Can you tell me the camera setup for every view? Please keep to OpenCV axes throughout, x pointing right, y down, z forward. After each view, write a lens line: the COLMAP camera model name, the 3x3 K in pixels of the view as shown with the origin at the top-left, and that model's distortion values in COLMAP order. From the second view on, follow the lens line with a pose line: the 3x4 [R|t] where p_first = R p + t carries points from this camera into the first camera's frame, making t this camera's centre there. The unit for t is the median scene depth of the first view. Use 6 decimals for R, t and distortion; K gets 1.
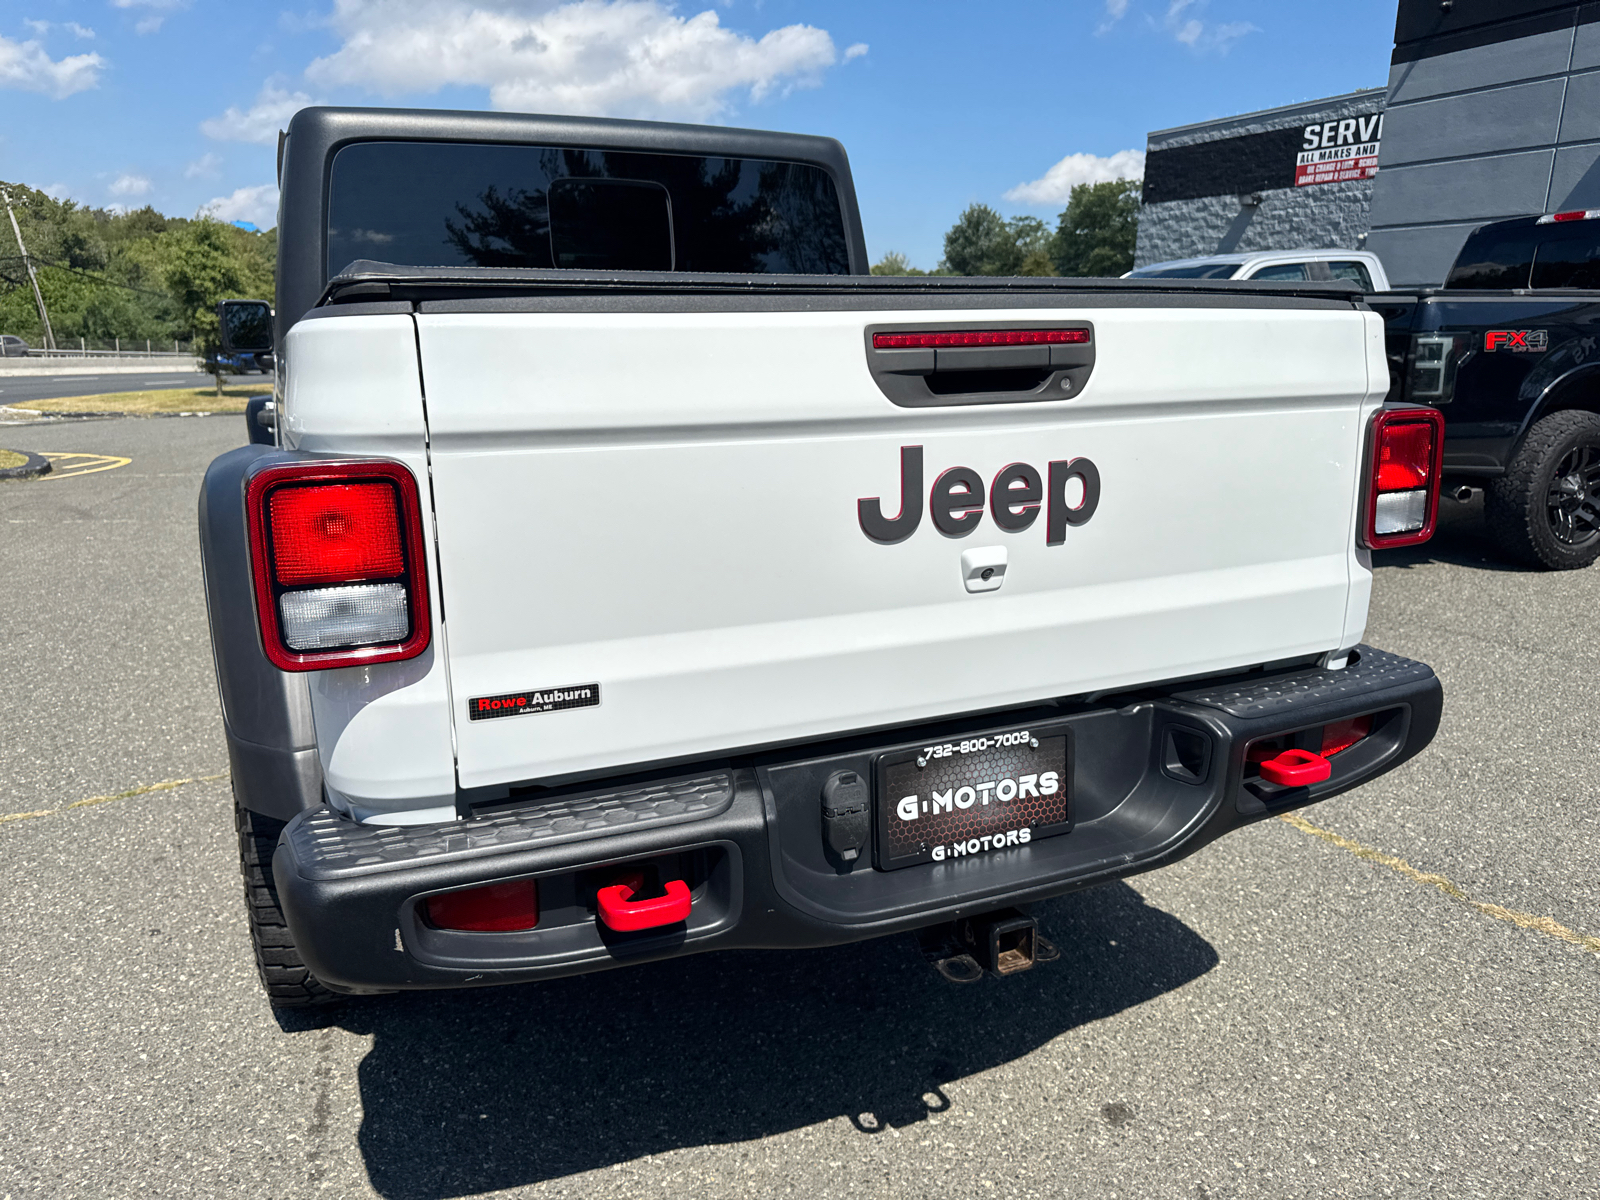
lens RADIAL K [[1148.7, 0, 797.4], [0, 1148.7, 593.8], [0, 0, 1]] dist [0.018021, -0.019809]
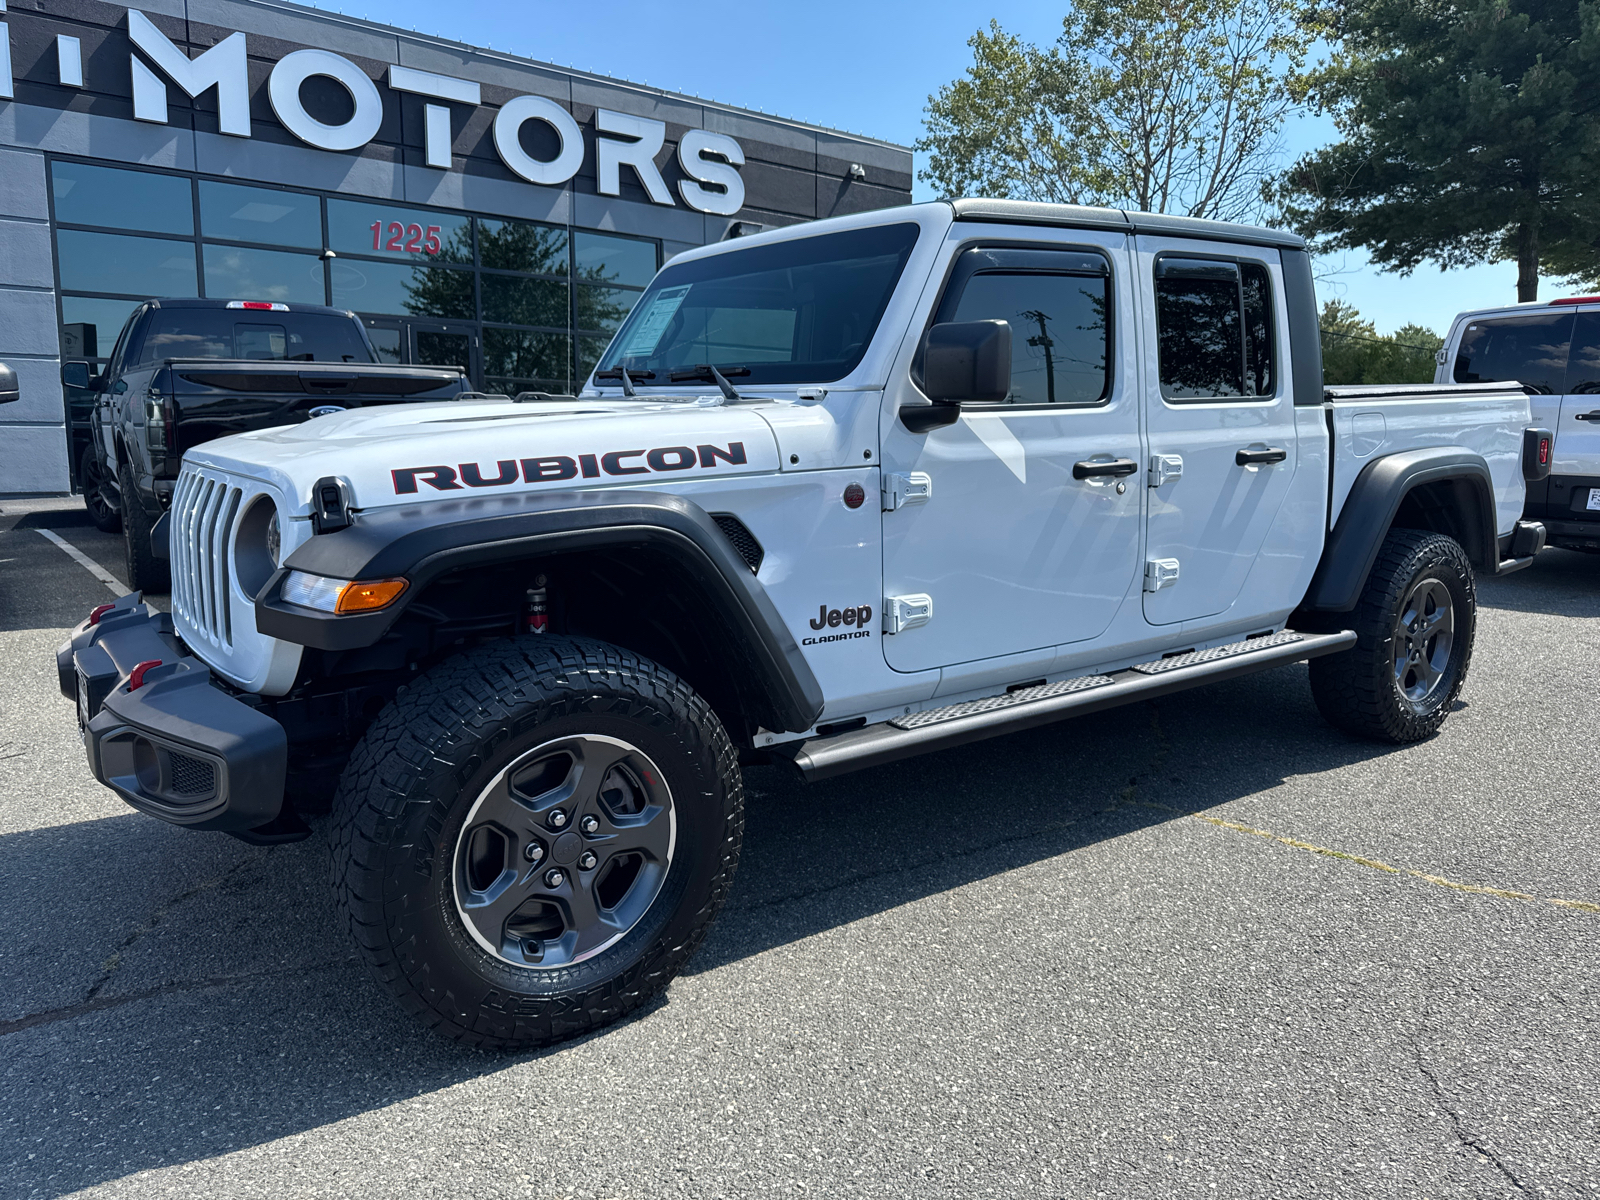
lens RADIAL K [[1147.5, 0, 808.1], [0, 1147.5, 591.6], [0, 0, 1]] dist [0.040055, -0.039112]
pose [[-0.236683, -0.142044, 0.961148, -2.510470], [0.206974, 0.959177, 0.192720, -0.572396], [-0.949286, 0.244546, -0.197621, 2.844218]]
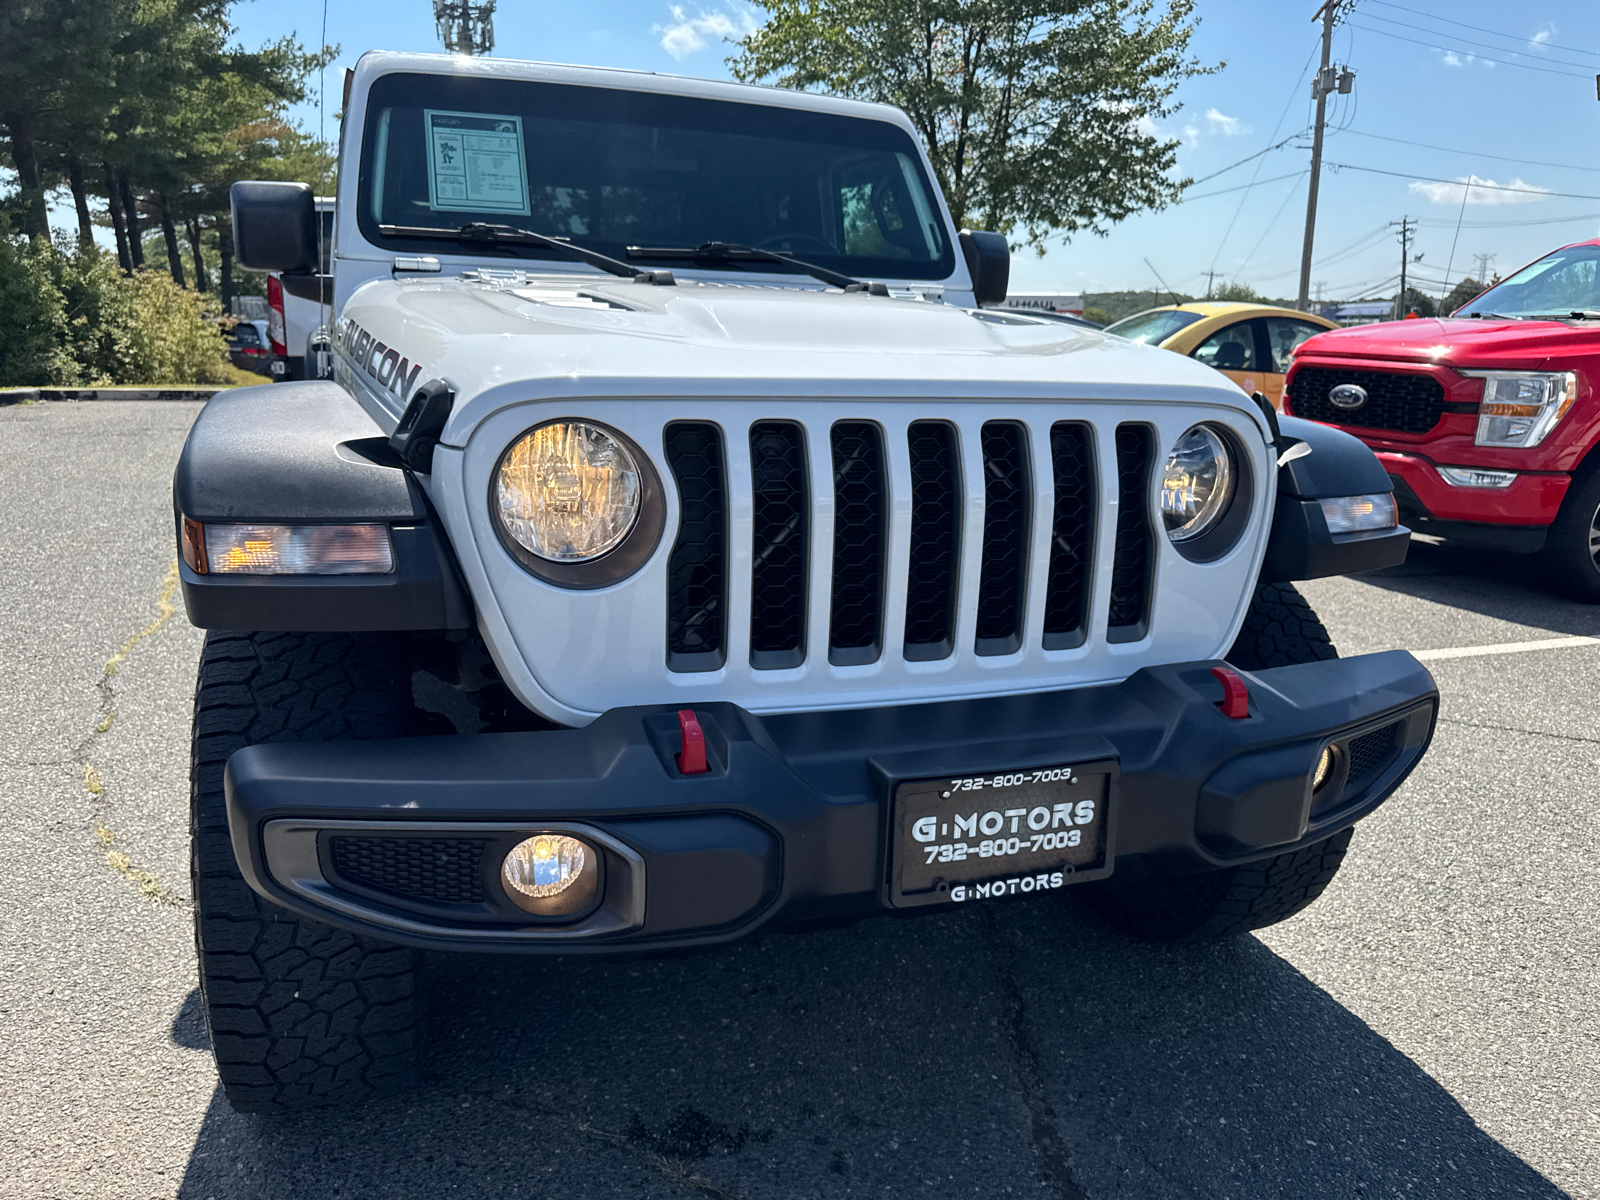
lens RADIAL K [[1144.2, 0, 795.2], [0, 1144.2, 600.0], [0, 0, 1]] dist [0.050866, -0.065550]
pose [[-0.998216, -0.030669, 0.051235, -0.922013], [-0.005015, 0.898047, 0.439872, -0.831226], [-0.059502, 0.438830, -0.896598, 4.032210]]
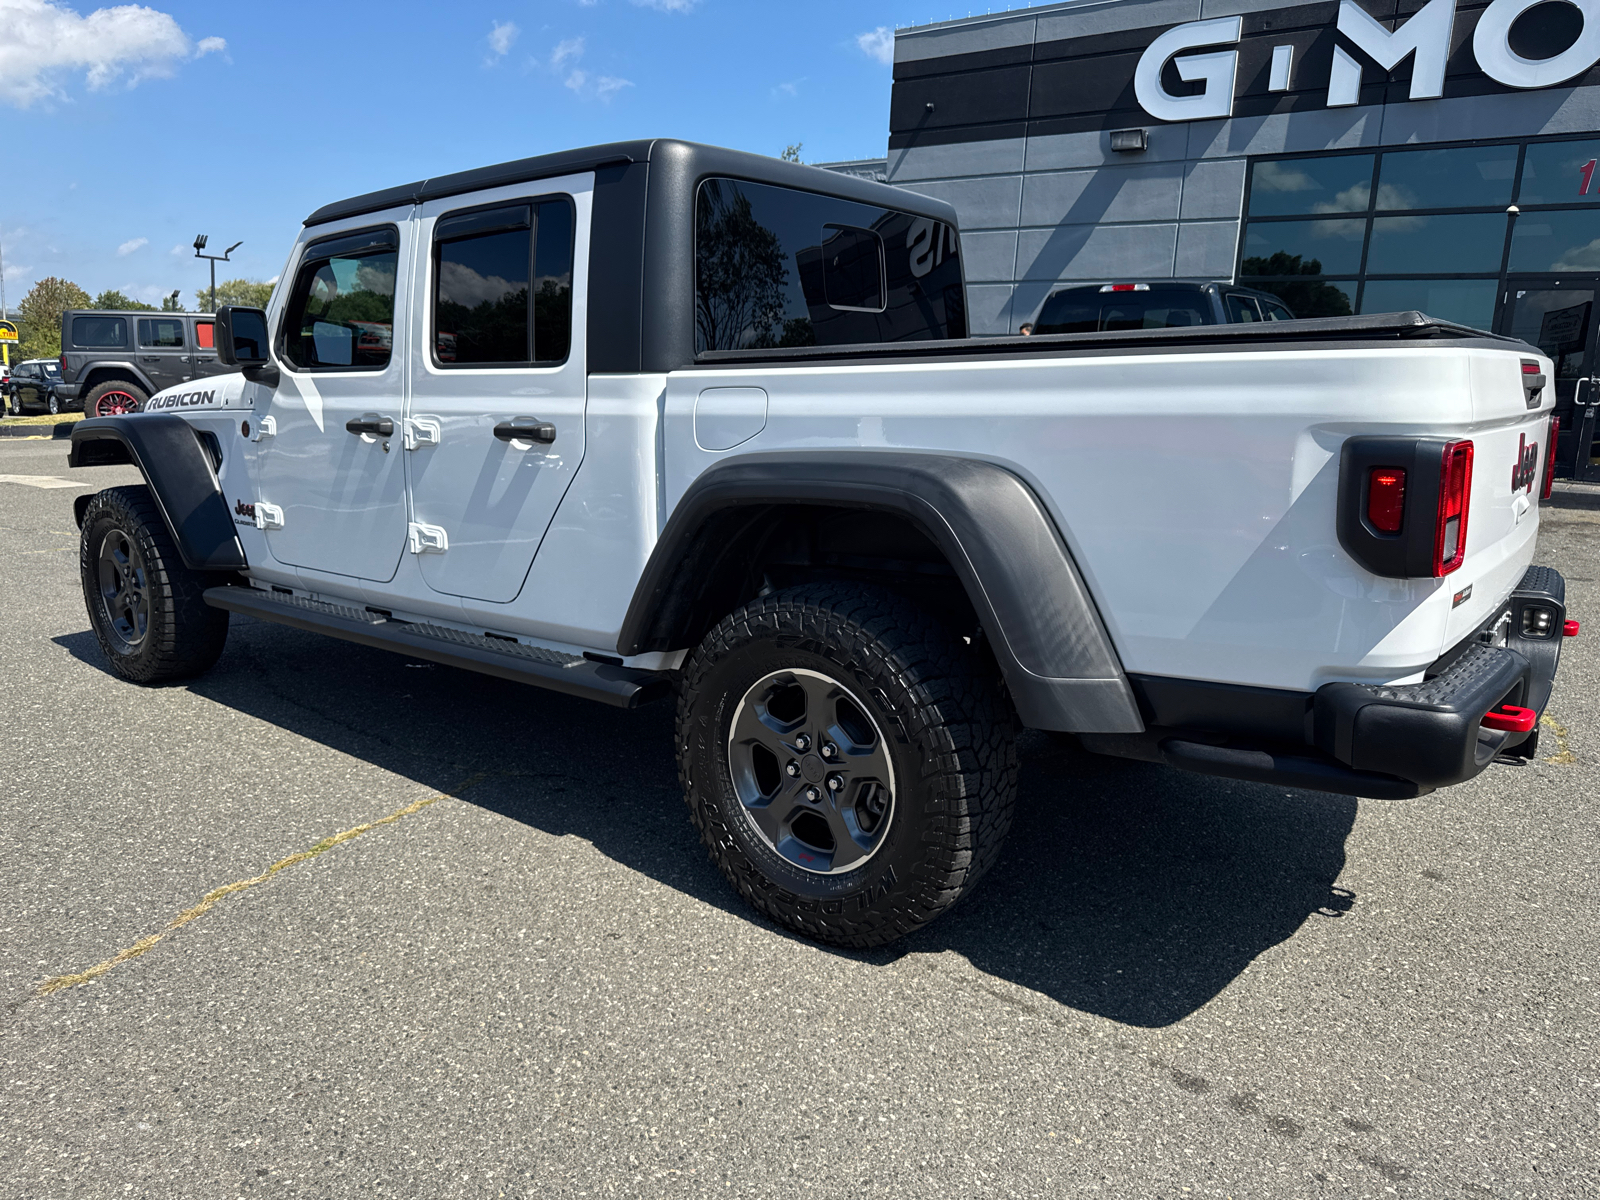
lens RADIAL K [[1144.2, 0, 795.2], [0, 1144.2, 600.0], [0, 0, 1]] dist [0.050866, -0.065550]
pose [[0.876923, -0.072528, 0.475126, -1.239011], [0.082180, 0.996617, 0.000458, 0.016977], [-0.473552, 0.038644, 0.879917, 0.037757]]
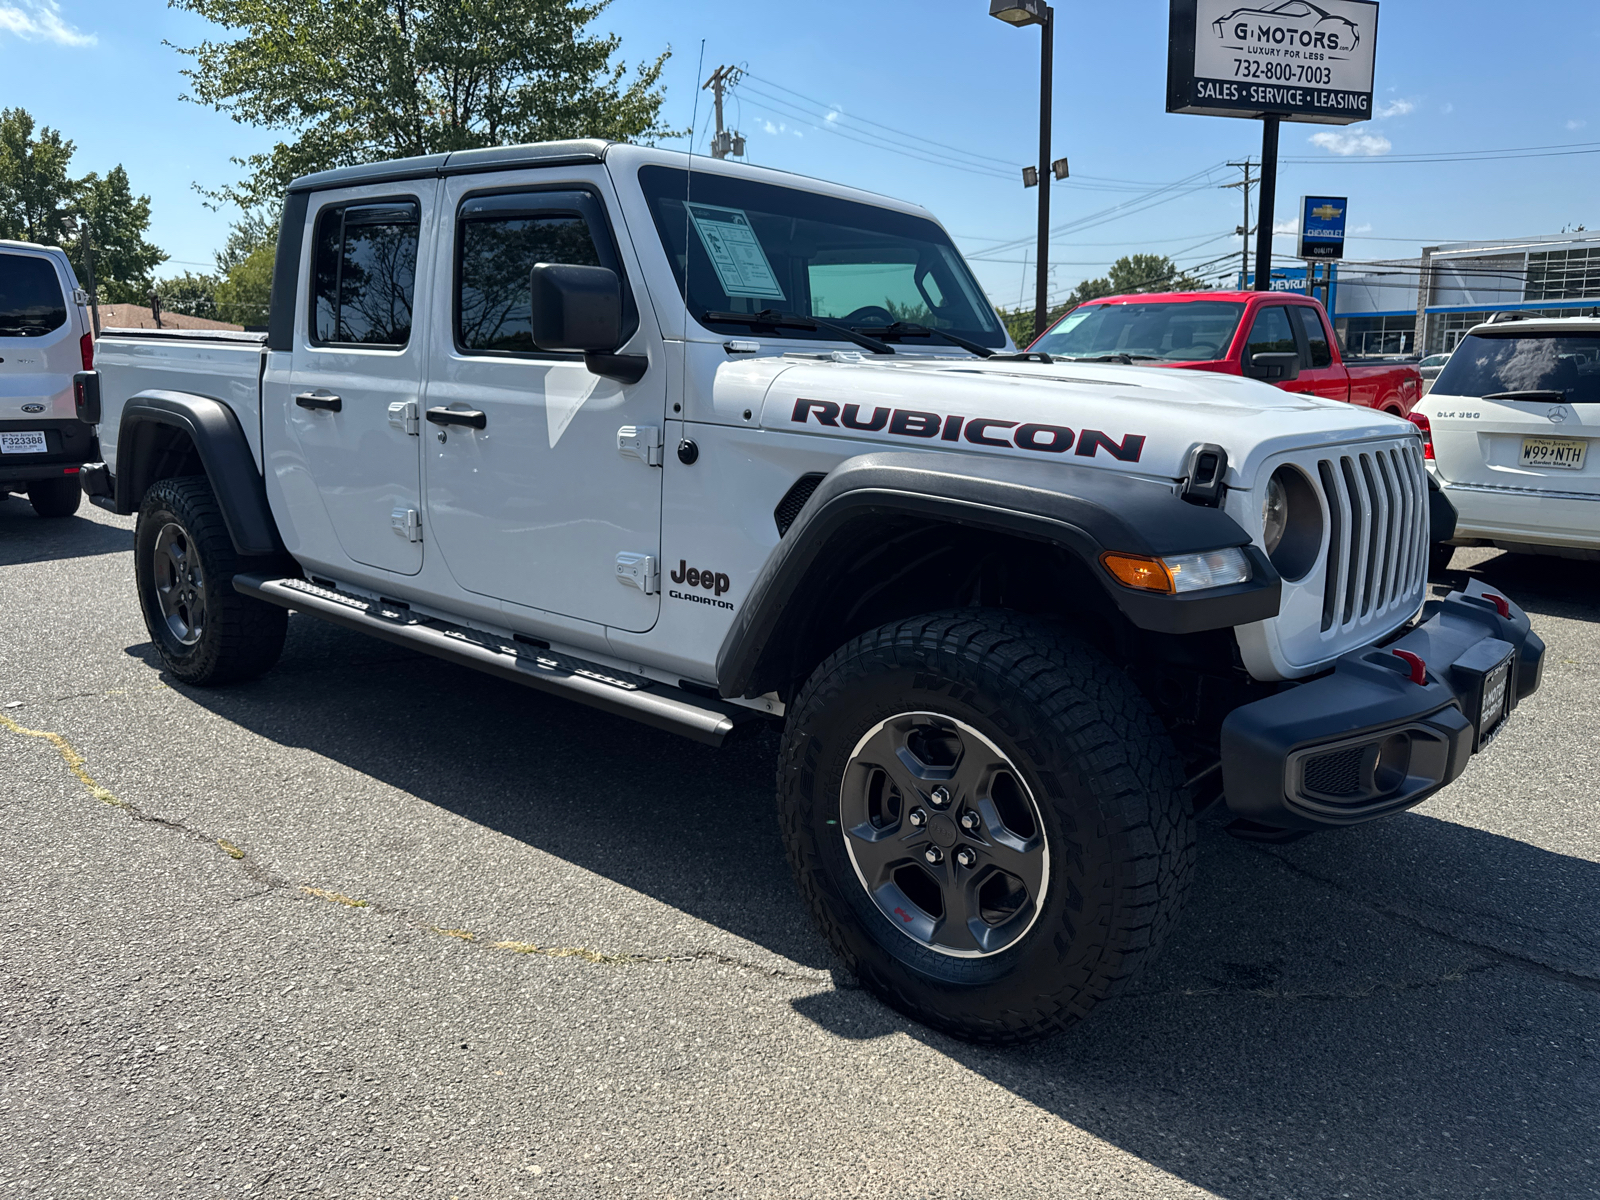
lens RADIAL K [[1144.2, 0, 795.2], [0, 1144.2, 600.0], [0, 0, 1]] dist [0.050866, -0.065550]
pose [[-0.899663, 0.087379, -0.427751, 0.176973], [-0.096206, 0.916004, 0.389462, -0.873018], [0.425852, 0.391537, -0.815689, 4.066162]]
